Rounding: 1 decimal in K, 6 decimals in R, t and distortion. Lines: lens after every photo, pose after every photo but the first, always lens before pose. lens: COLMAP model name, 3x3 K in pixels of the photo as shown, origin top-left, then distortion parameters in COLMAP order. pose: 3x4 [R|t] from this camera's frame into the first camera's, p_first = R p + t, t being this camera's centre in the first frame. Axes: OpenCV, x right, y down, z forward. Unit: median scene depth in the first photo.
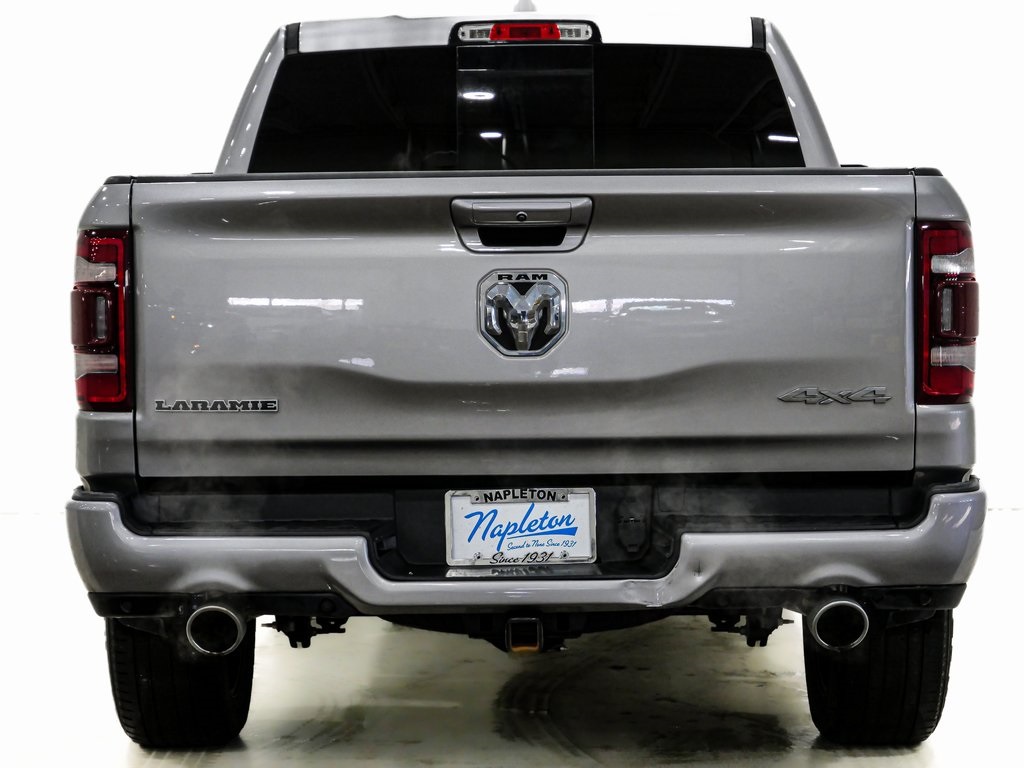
lens RADIAL K [[2412.5, 0, 512.0], [0, 2412.5, 384.0], [0, 0, 1]] dist [0.483419, -13.818073]
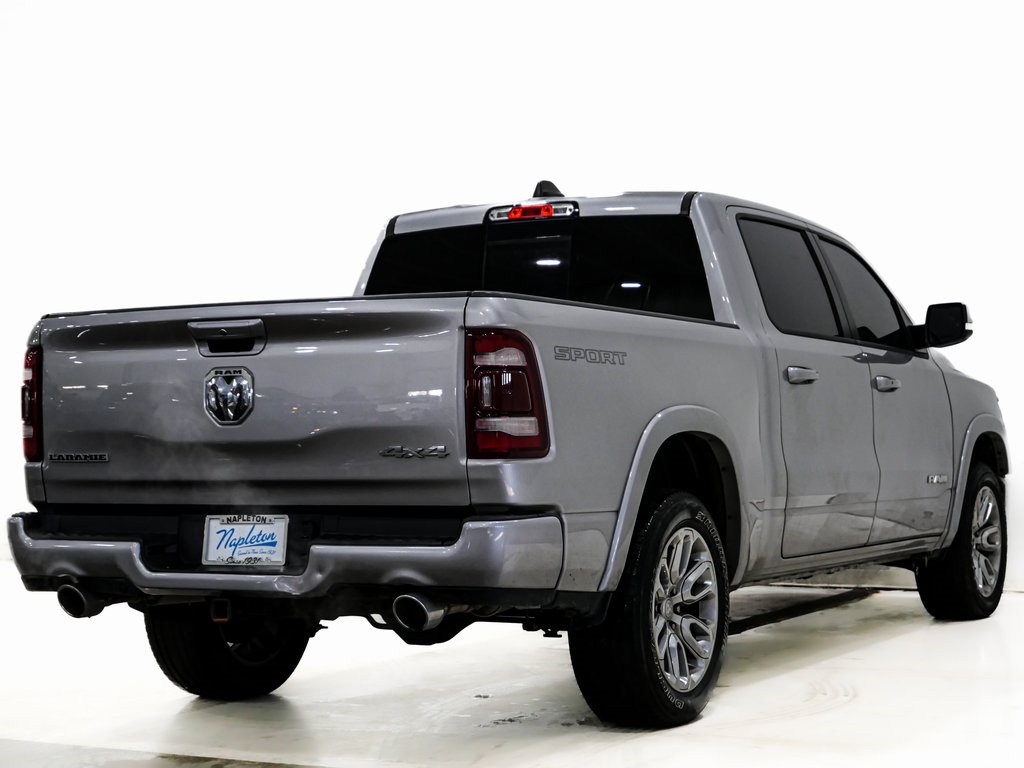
lens RADIAL K [[1924.0, 0, 512.0], [0, 1924.0, 384.0], [0, 0, 1]] dist [0.072255, 0.305934]
pose [[0.884708, -0.013566, -0.465948, 0.706520], [-0.018407, 0.997780, -0.064000, 0.036058], [0.465782, 0.065198, 0.882494, 0.018879]]
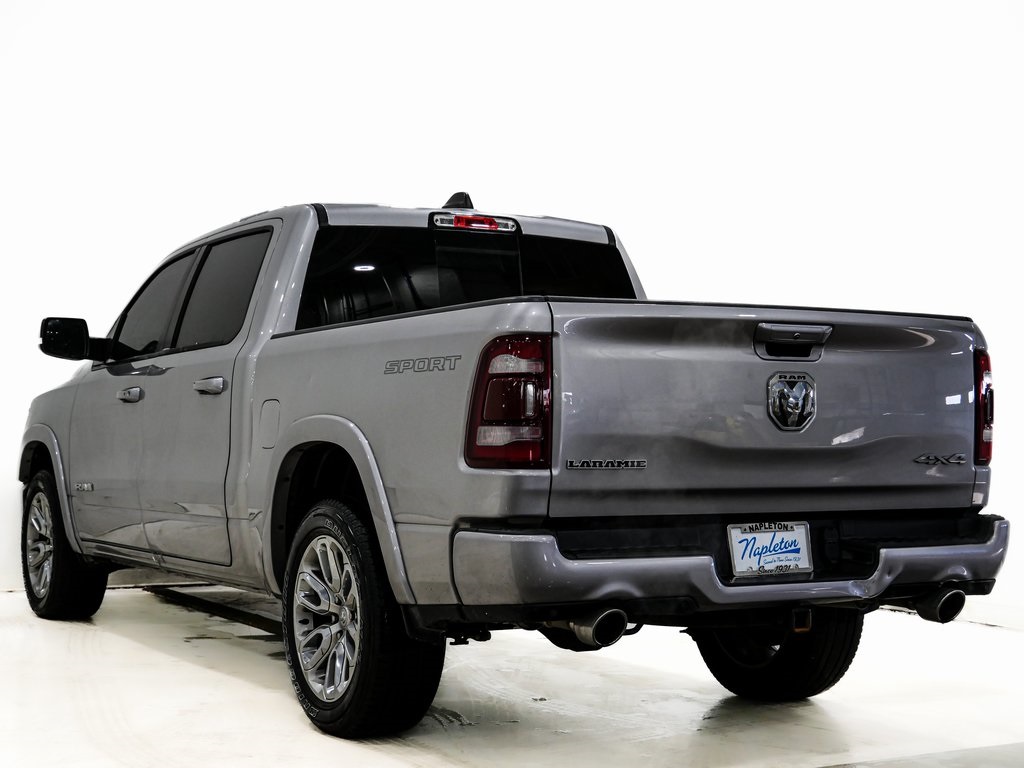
lens RADIAL K [[1718.9, 0, 512.0], [0, 1718.9, 384.0], [0, 0, 1]] dist [0.041739, 0.033783]
pose [[0.864072, 0.026419, 0.502674, -0.659870], [0.014831, 0.996852, -0.077884, 0.038721], [-0.503149, 0.074753, 0.860960, 0.172695]]
